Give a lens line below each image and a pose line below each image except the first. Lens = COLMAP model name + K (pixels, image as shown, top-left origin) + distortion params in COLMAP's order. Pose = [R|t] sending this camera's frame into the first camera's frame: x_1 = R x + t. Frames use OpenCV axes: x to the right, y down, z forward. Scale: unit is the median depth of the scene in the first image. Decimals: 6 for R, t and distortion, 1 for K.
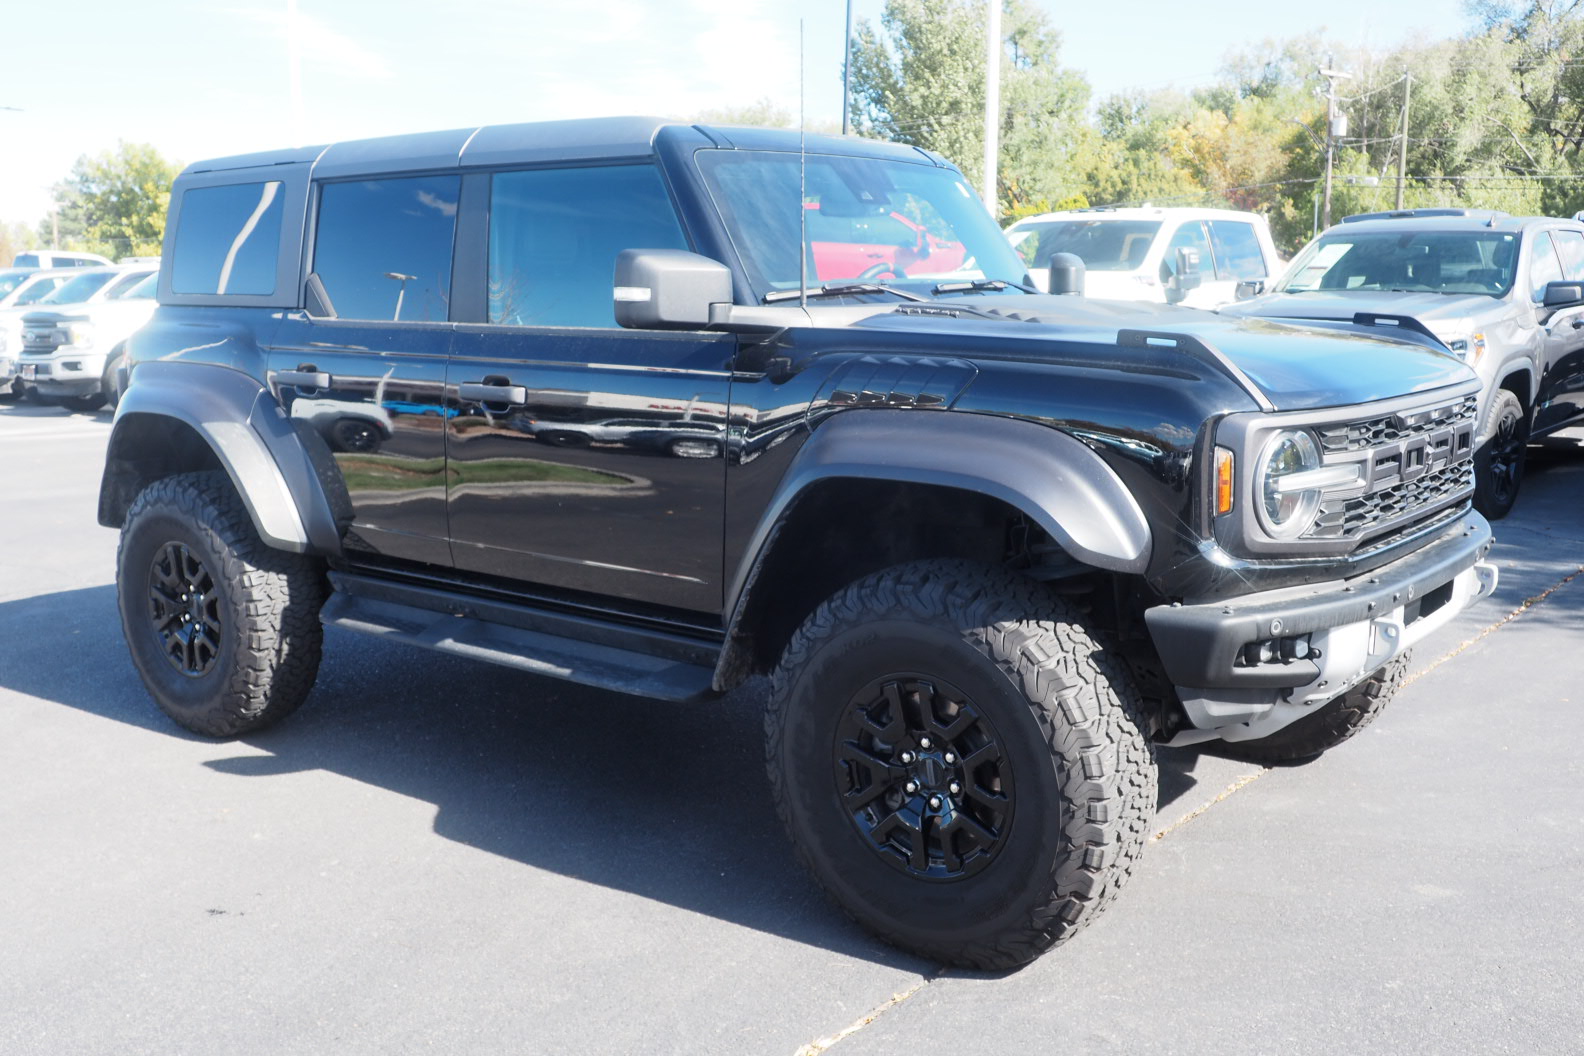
lens RADIAL K [[1500.4, 0, 792.0], [0, 1500.4, 528.0], [0, 0, 1]] dist [0.002646, -0.017085]
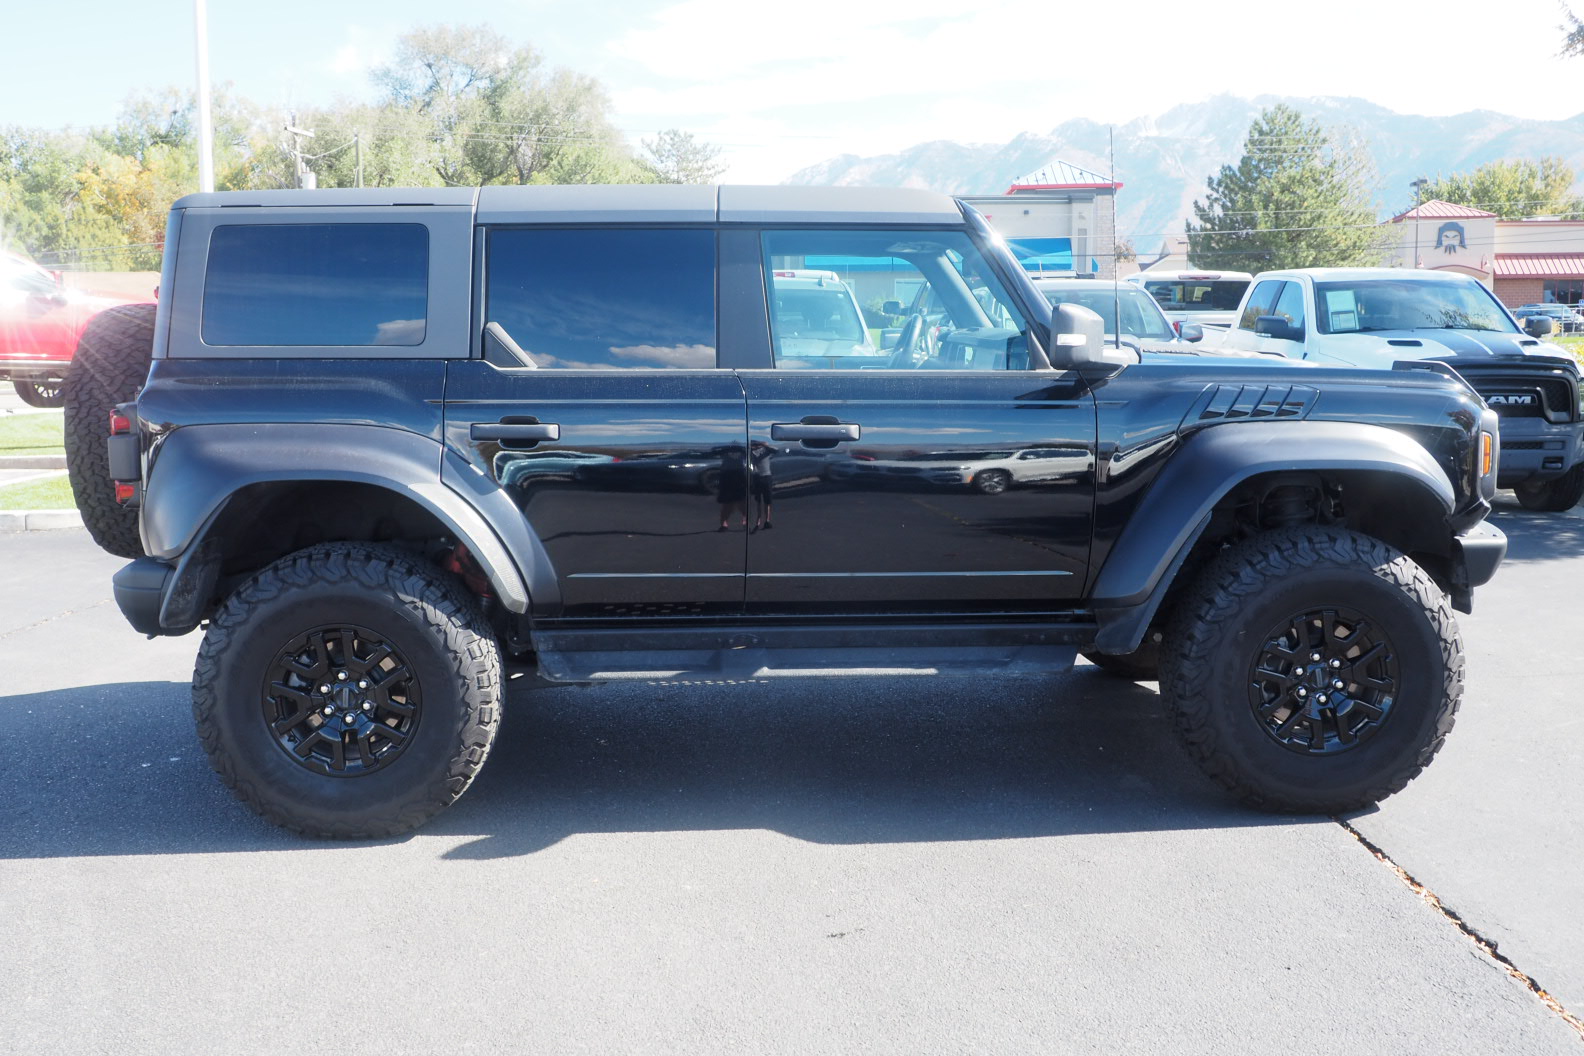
lens RADIAL K [[1500.4, 0, 792.0], [0, 1500.4, 528.0], [0, 0, 1]] dist [0.002646, -0.017085]
pose [[0.763776, -0.085502, 0.639793, -0.806009], [0.106783, 0.994268, 0.005398, -0.024787], [-0.636587, 0.064196, 0.768528, 0.156999]]
